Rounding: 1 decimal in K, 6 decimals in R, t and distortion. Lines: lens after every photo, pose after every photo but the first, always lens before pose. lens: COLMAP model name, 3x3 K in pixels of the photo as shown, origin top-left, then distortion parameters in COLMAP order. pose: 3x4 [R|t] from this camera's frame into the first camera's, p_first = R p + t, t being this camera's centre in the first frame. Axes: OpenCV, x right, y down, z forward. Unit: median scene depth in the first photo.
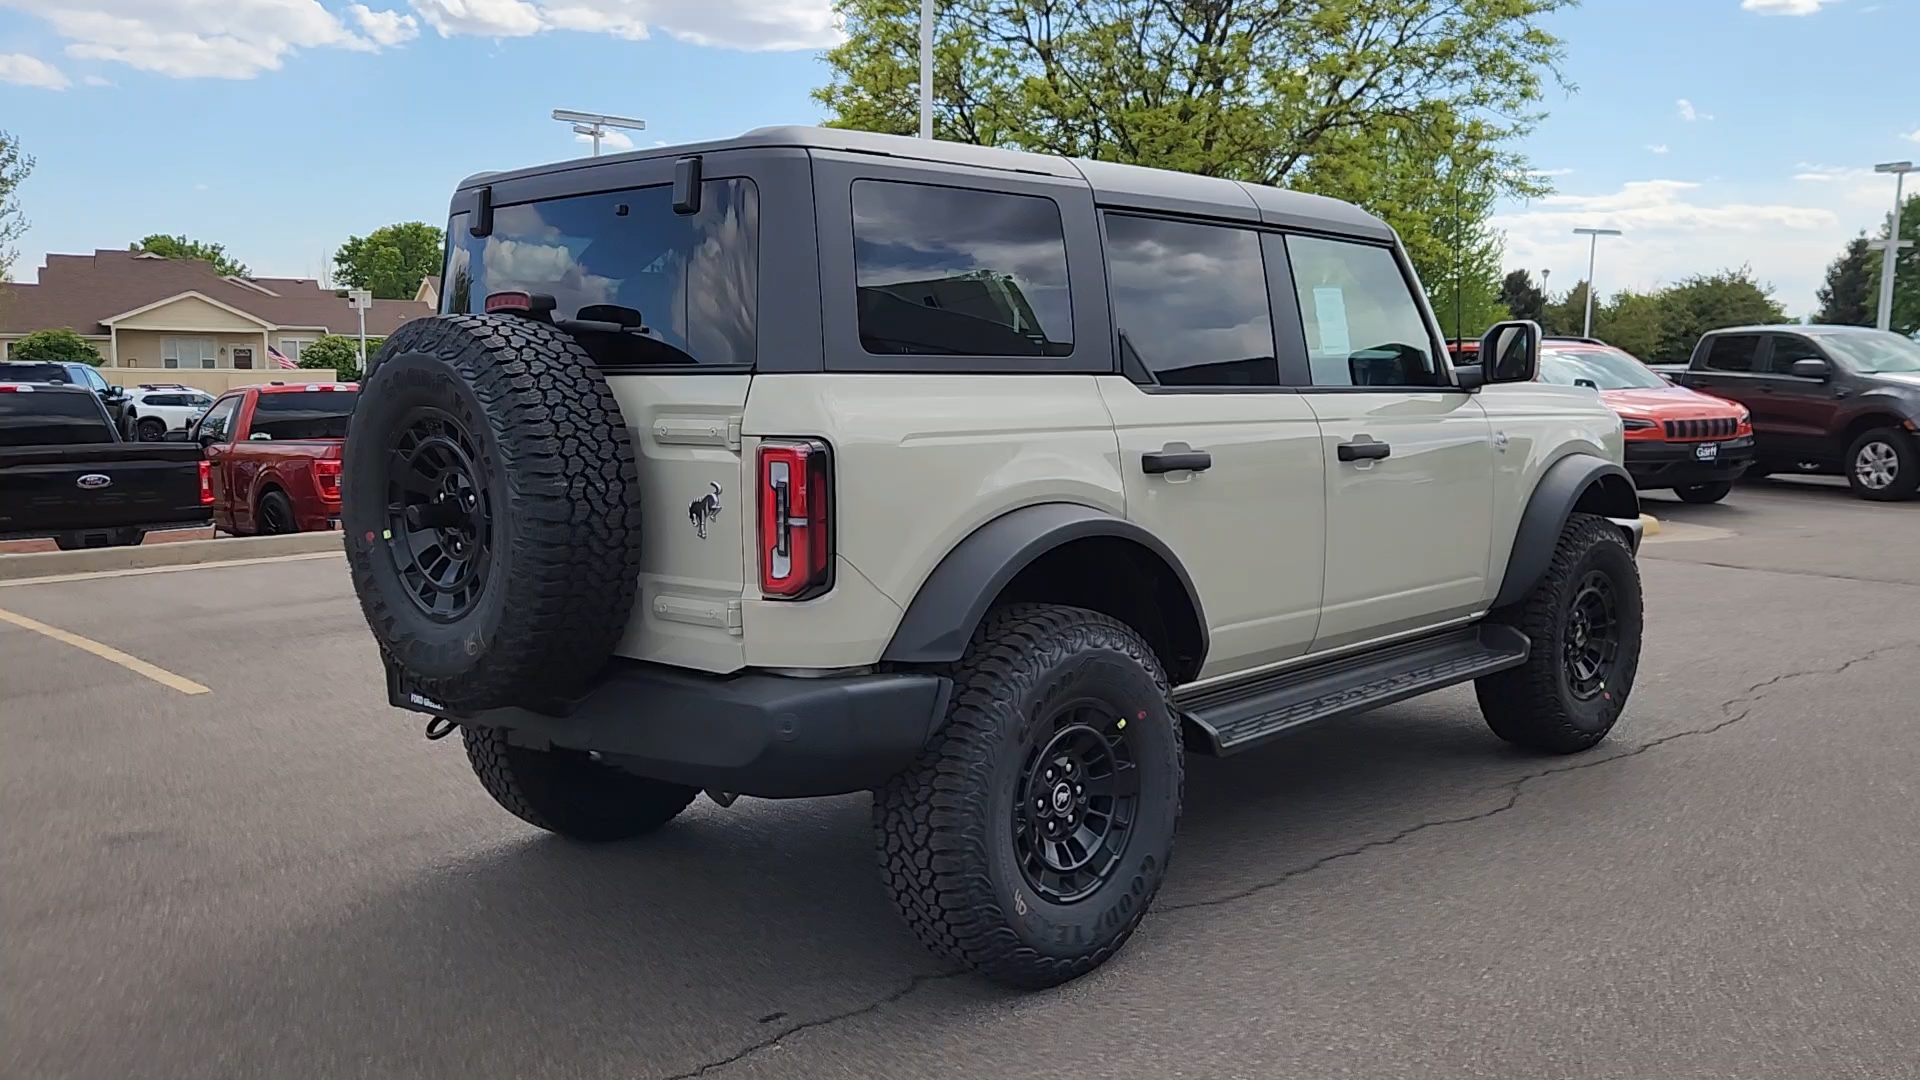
lens RADIAL K [[1629.2, 0, 947.8], [0, 1629.2, 532.8], [0, 0, 1]] dist [0.038760, -0.033825]
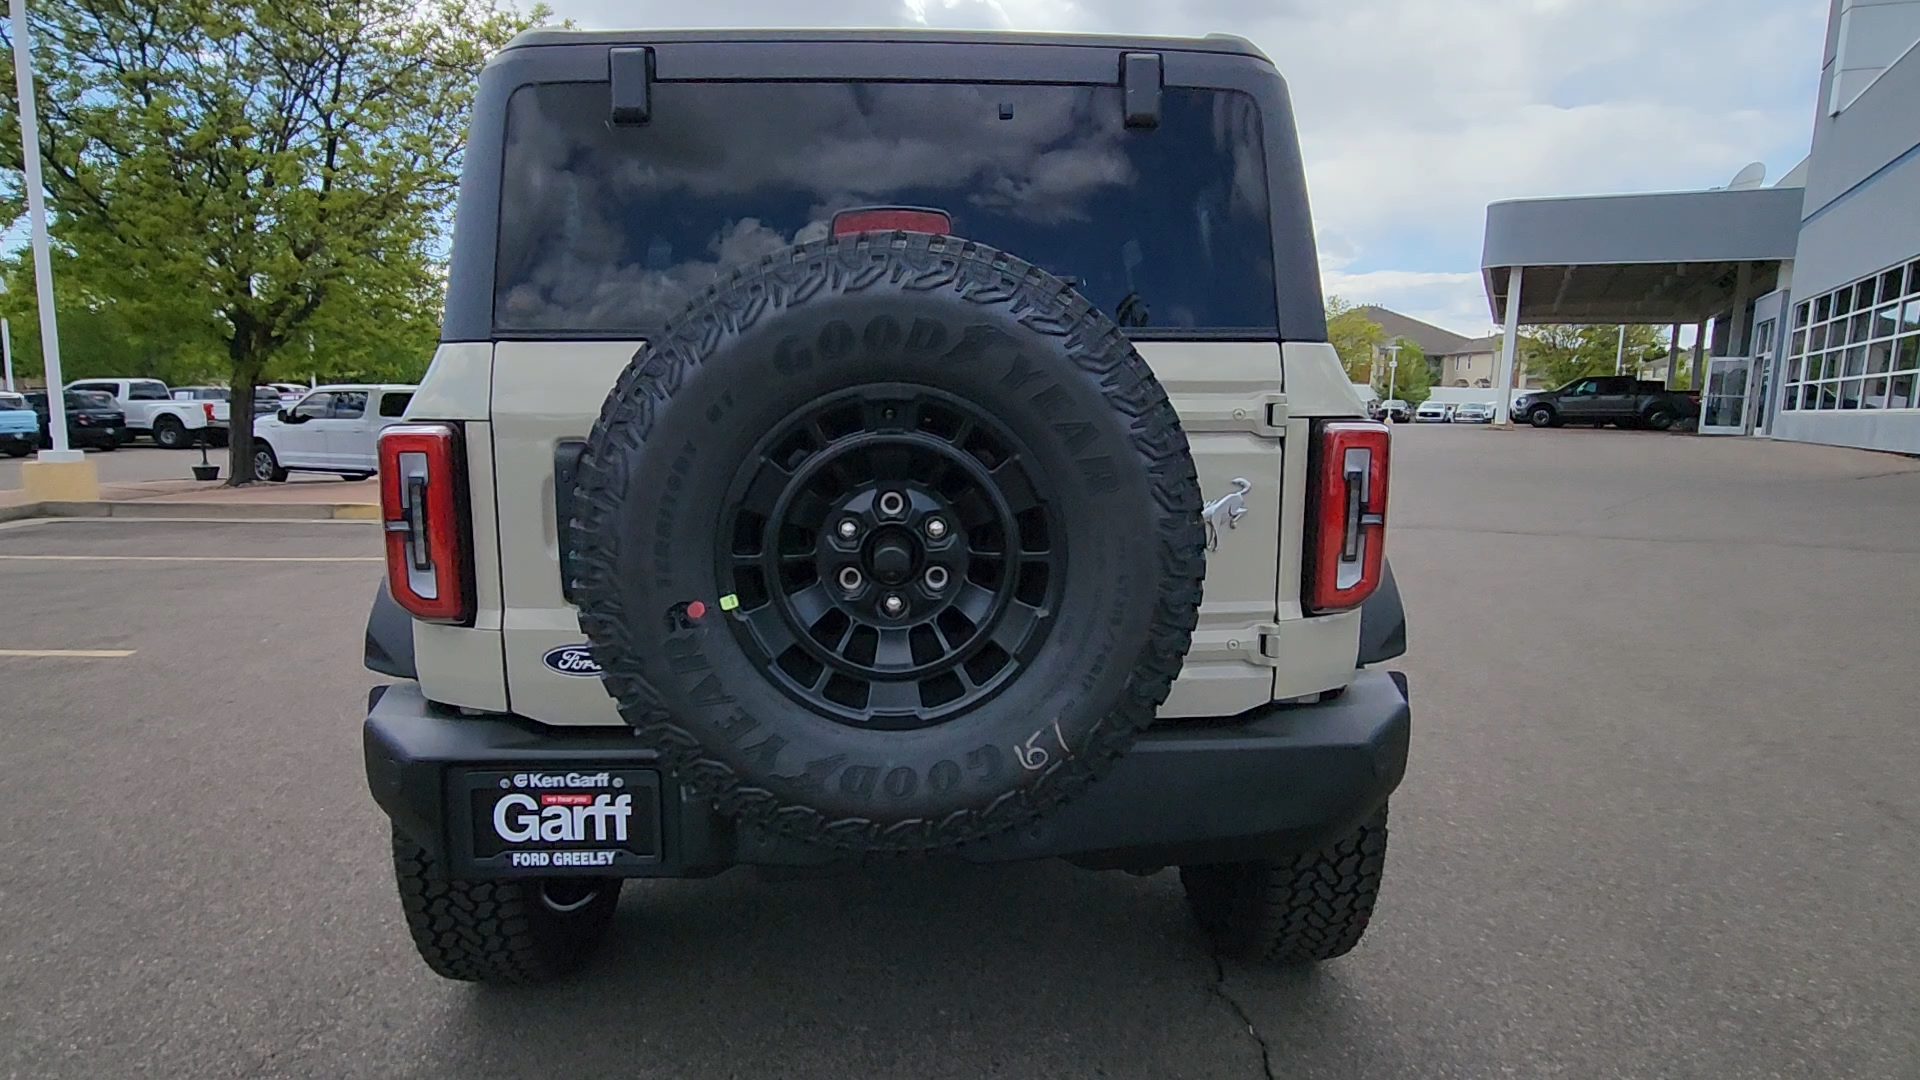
lens RADIAL K [[1096.2, 0, 955.7], [0, 1096.2, 536.2], [0, 0, 1]] dist [0.018128, -0.007953]
pose [[0.702108, -0.091991, 0.706103, -0.478993], [0.068954, 0.995743, 0.061160, -0.035120], [-0.708724, 0.005748, 0.705463, 0.563472]]
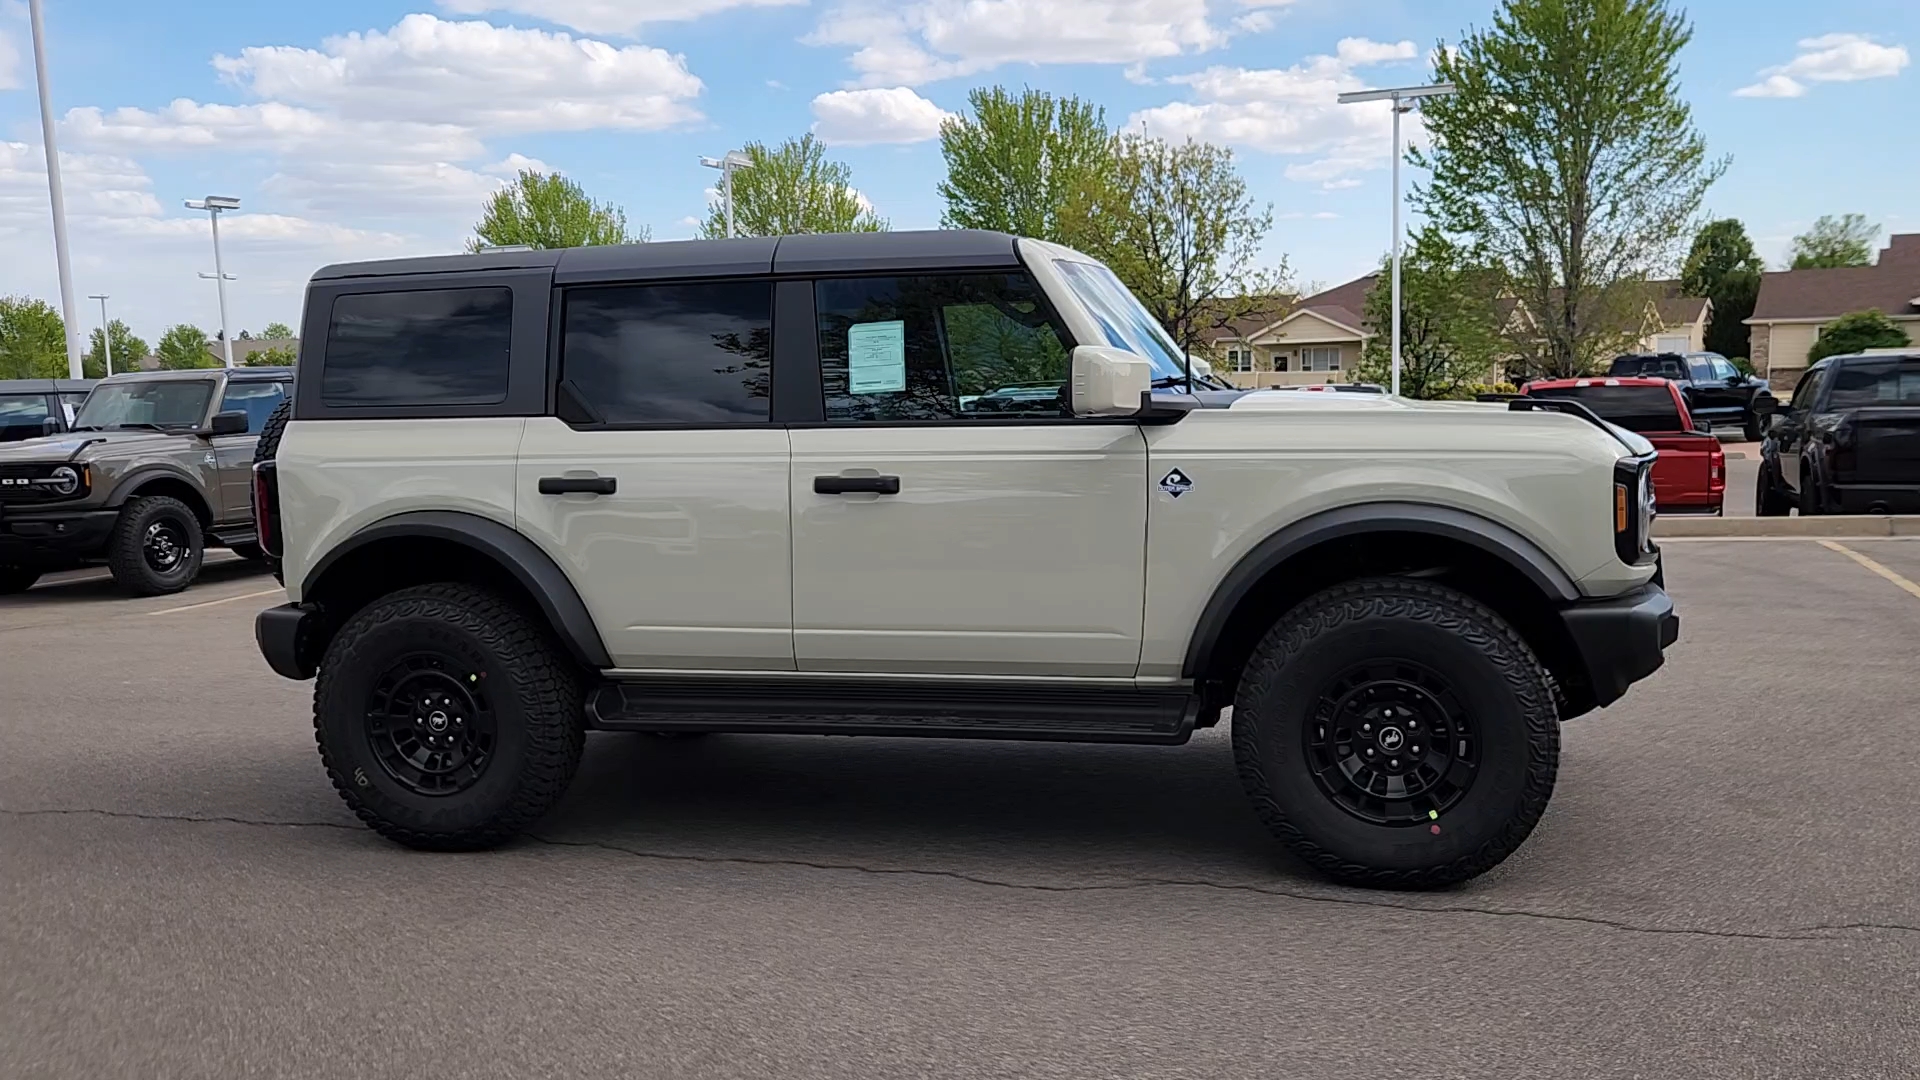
lens RADIAL K [[1629.2, 0, 947.4], [0, 1629.2, 537.5], [0, 0, 1]] dist [0.038760, -0.033825]
pose [[0.471594, 0.072362, -0.878842, 1.282253], [-0.058248, 0.997007, 0.050835, -0.078248], [0.879890, 0.027217, 0.474398, 0.612056]]
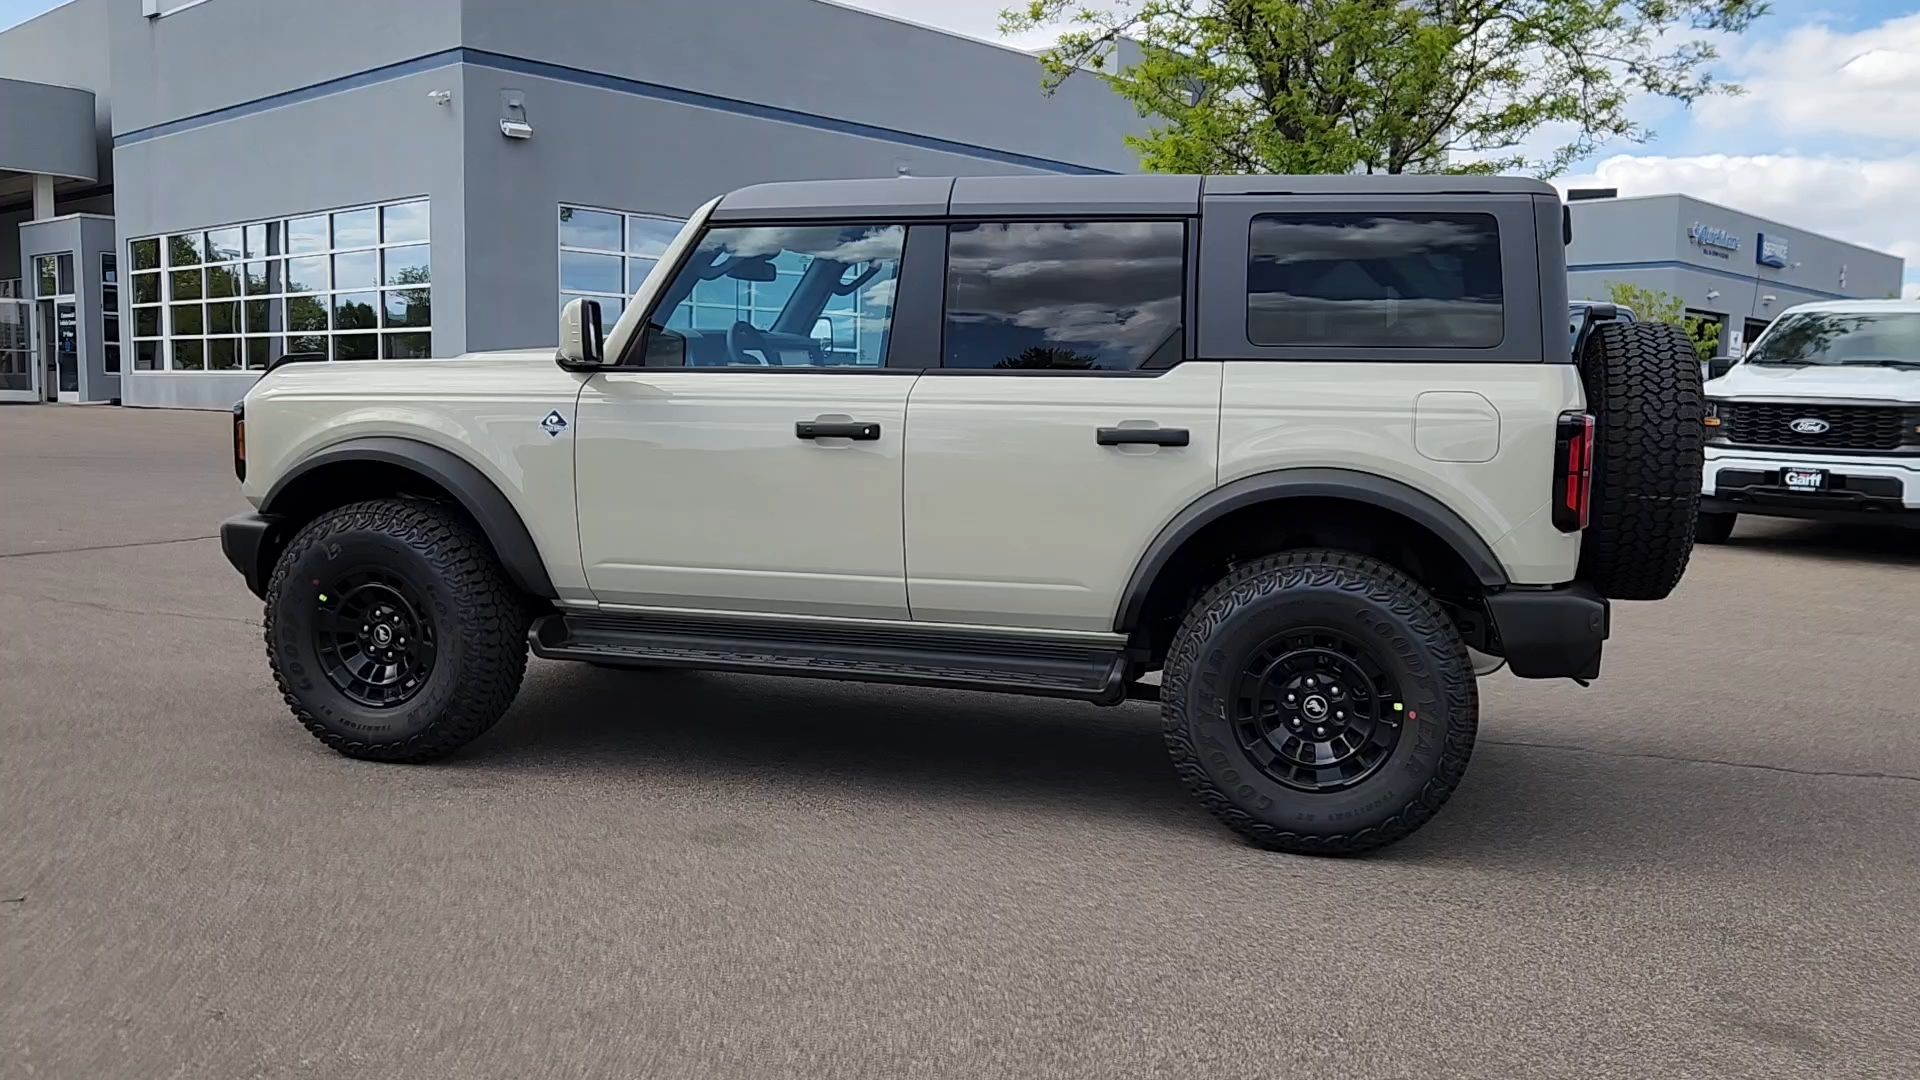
lens RADIAL K [[1629.2, 0, 949.4], [0, 1629.2, 521.0], [0, 0, 1]] dist [0.038760, -0.033825]
pose [[-0.473380, -0.095601, 0.875655, -1.044334], [0.071325, 0.986669, 0.146279, -0.176547], [-0.877966, 0.131701, -0.460250, 1.816396]]
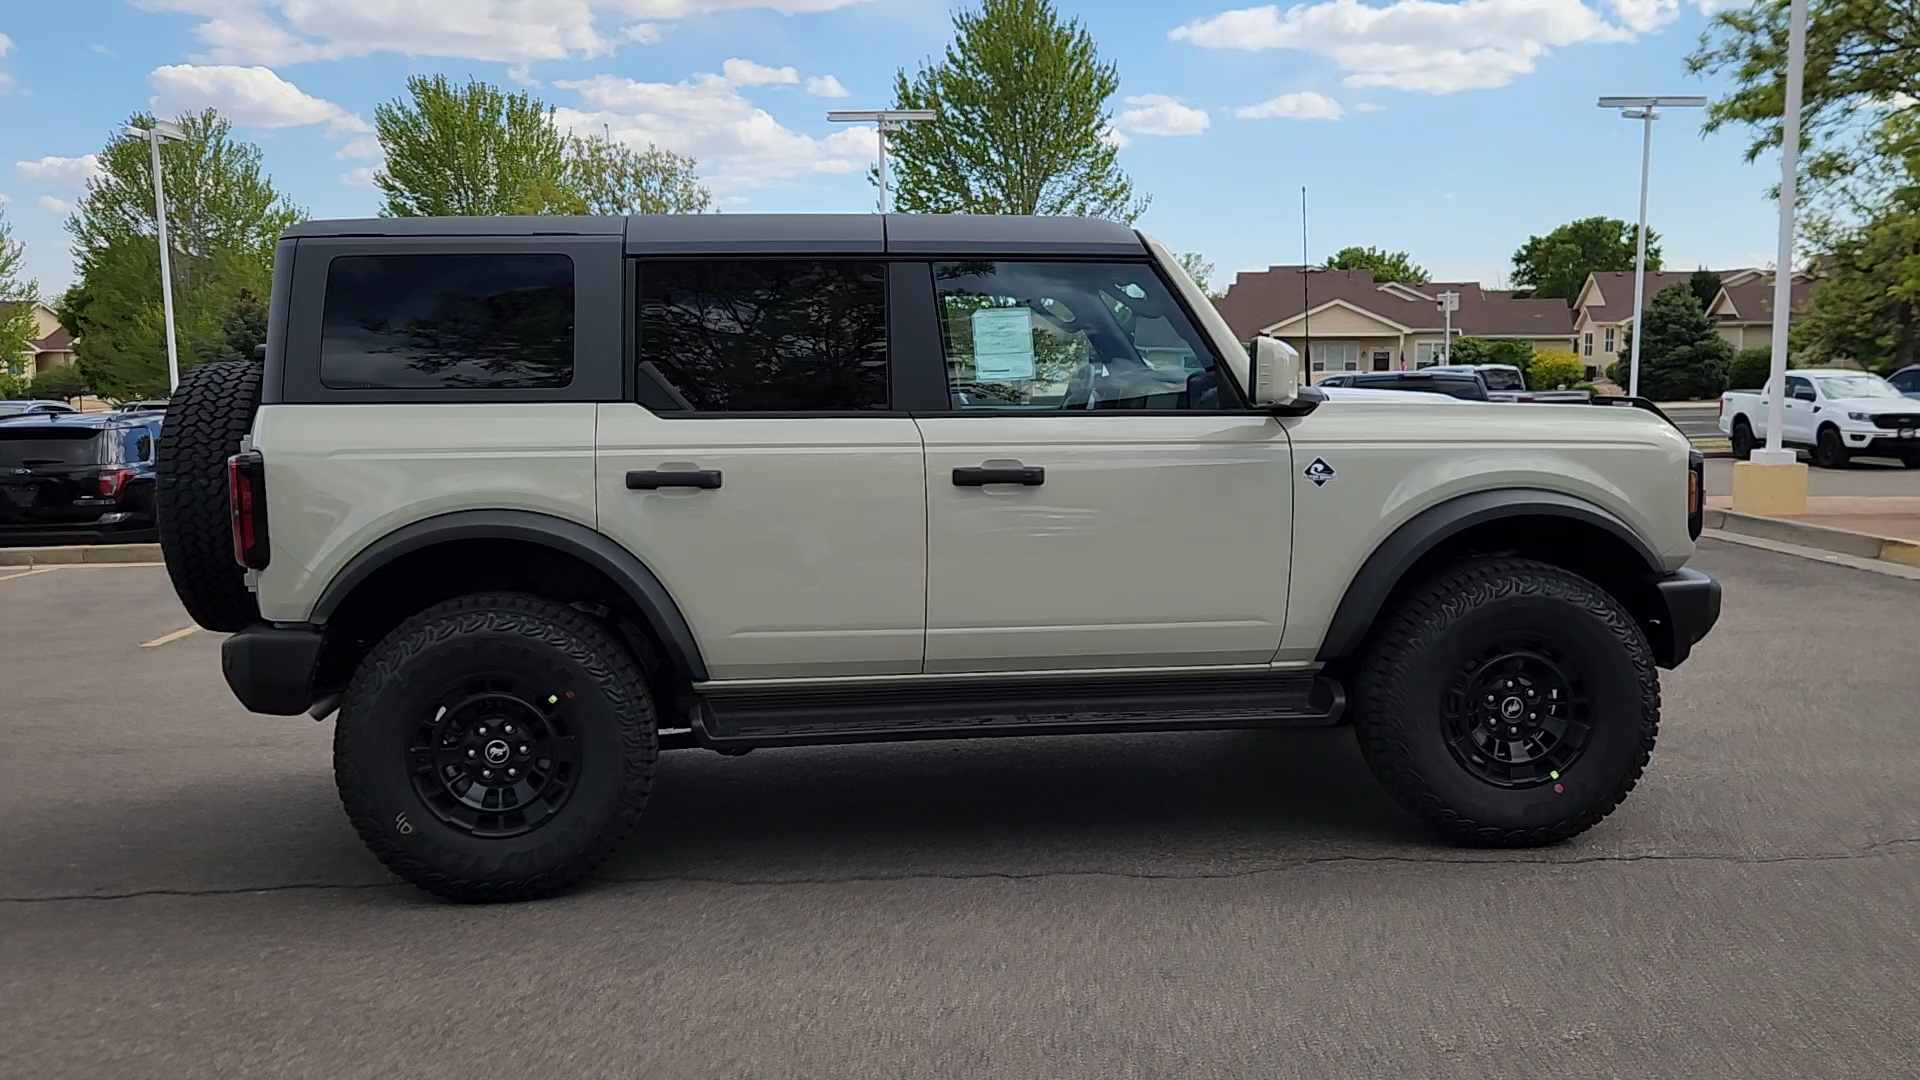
lens RADIAL K [[1629.2, 0, 945.1], [0, 1629.2, 539.0], [0, 0, 1]] dist [0.038760, -0.033825]
pose [[0.754150, 0.056450, -0.654272, 0.949831], [-0.053227, 0.998275, 0.024777, -0.037584], [0.654542, 0.016139, 0.755853, 0.253523]]
